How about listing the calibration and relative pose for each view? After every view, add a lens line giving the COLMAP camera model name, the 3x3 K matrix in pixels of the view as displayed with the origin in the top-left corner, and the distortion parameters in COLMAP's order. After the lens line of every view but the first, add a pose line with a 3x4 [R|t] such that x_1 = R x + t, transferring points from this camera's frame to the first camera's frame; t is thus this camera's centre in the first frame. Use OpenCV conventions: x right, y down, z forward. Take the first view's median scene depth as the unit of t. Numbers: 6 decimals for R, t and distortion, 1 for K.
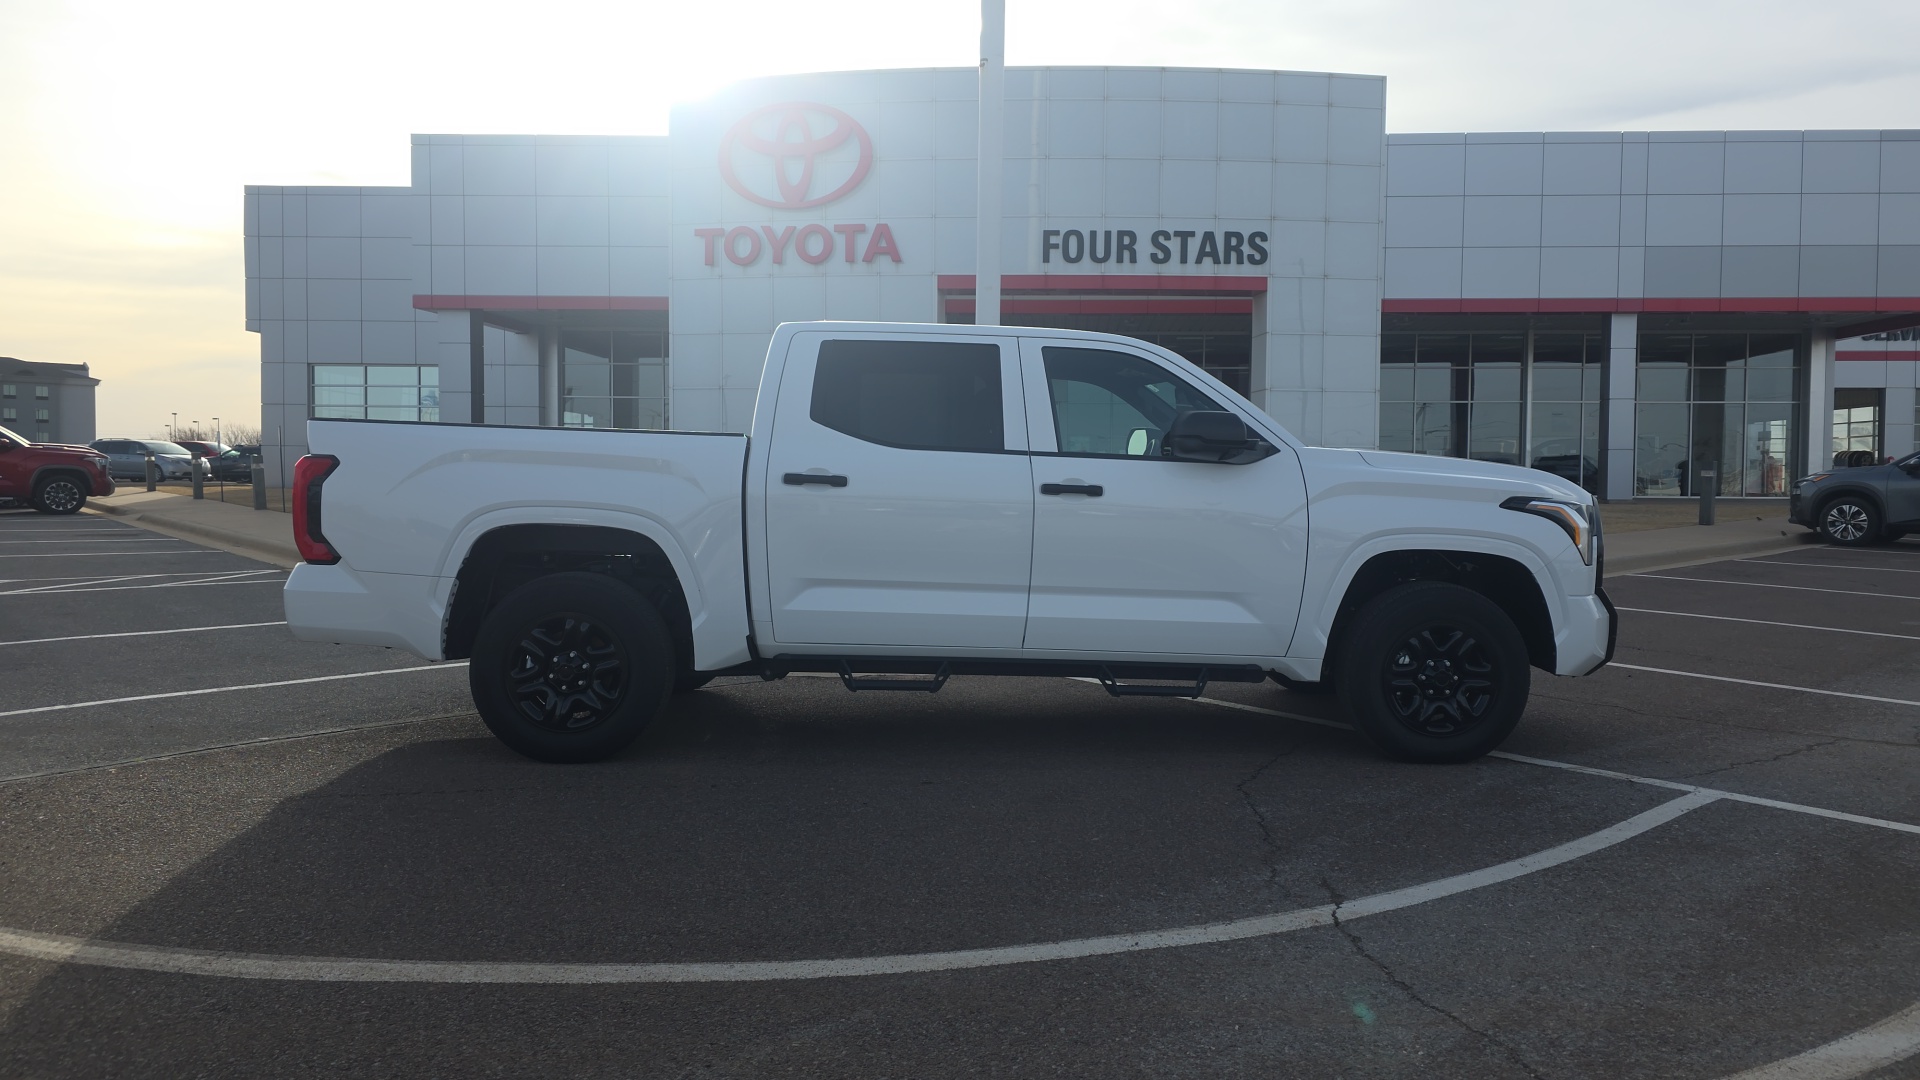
lens RADIAL K [[1289.4, 0, 992.9], [0, 1289.4, 488.6], [0, 0, 1]] dist [0.071547, -0.062105]
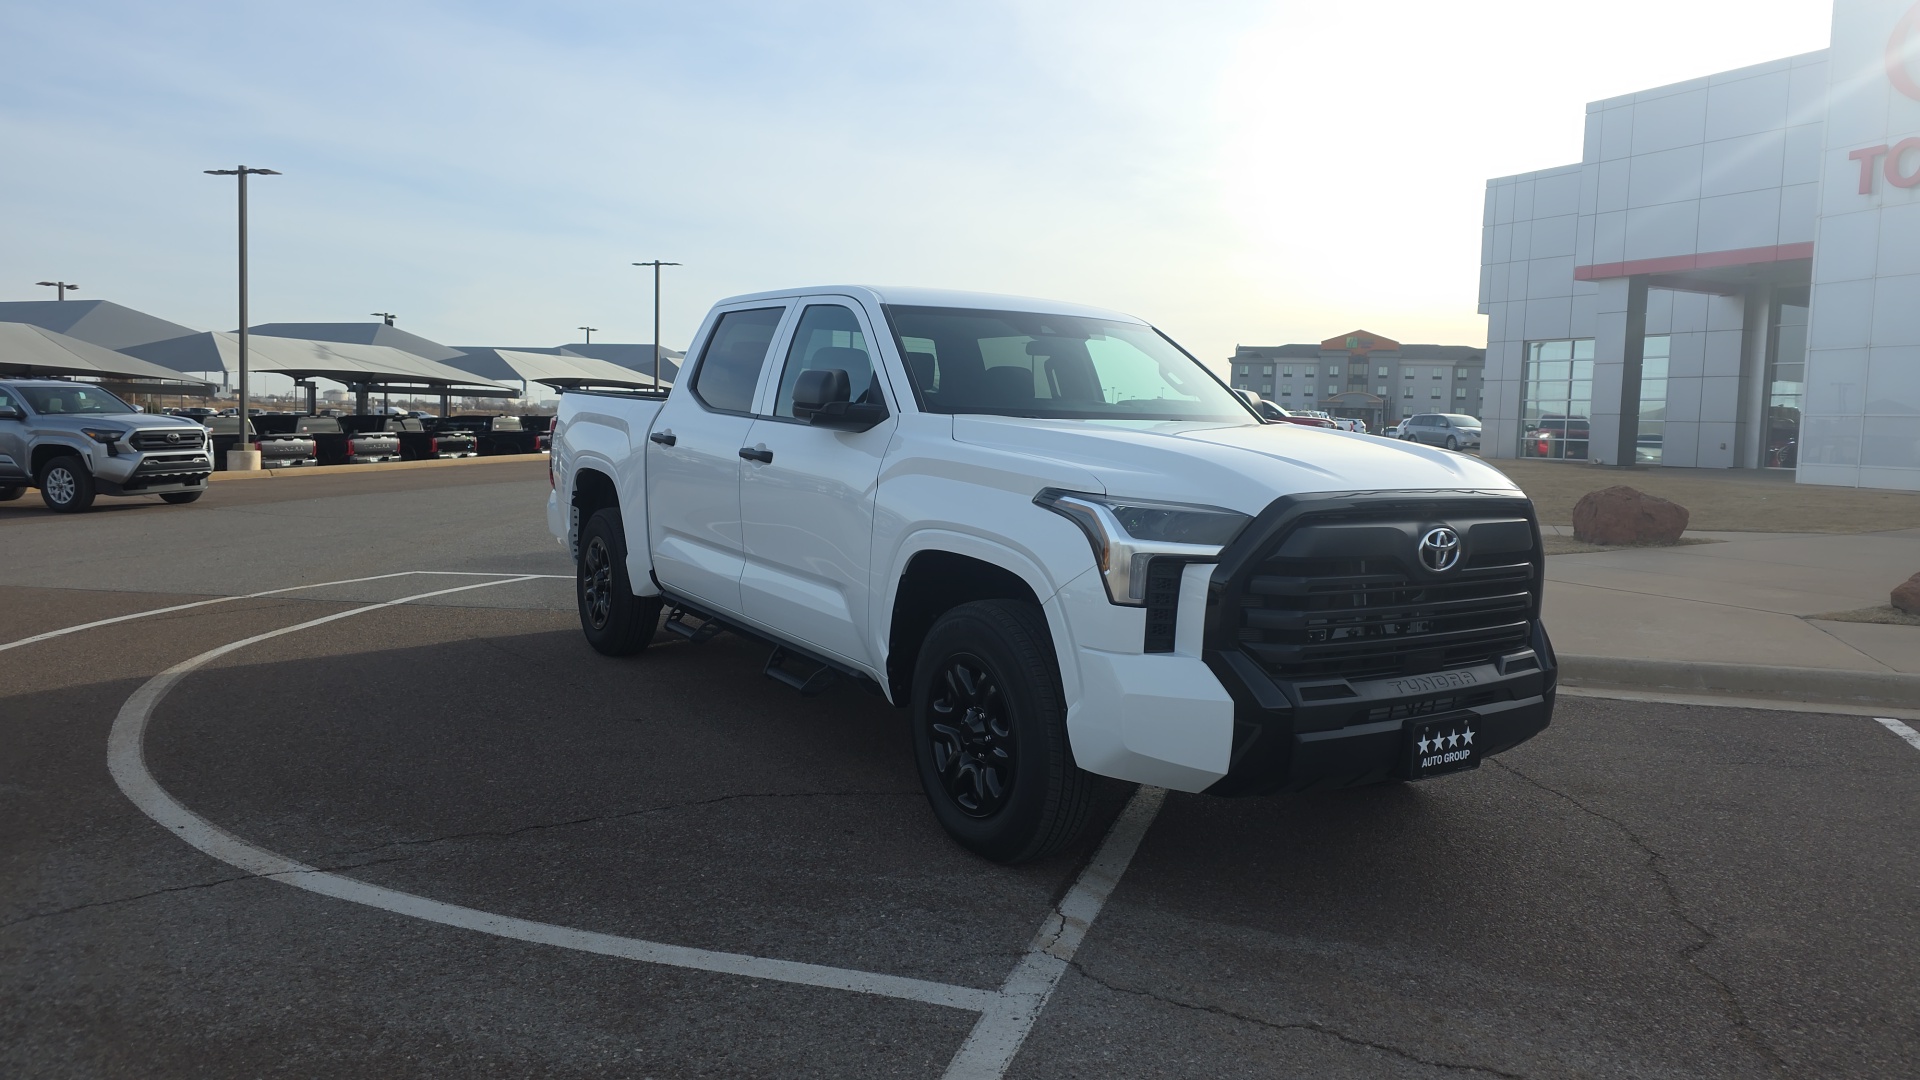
lens RADIAL K [[1275.8, 0, 987.2], [0, 1275.8, 468.1], [0, 0, 1]] dist [0.064404, -0.060350]
pose [[0.524726, 0.038658, -0.850393, 0.183940], [-0.035367, 0.999096, 0.023595, -0.003526], [0.850536, 0.017695, 0.525619, 0.123924]]
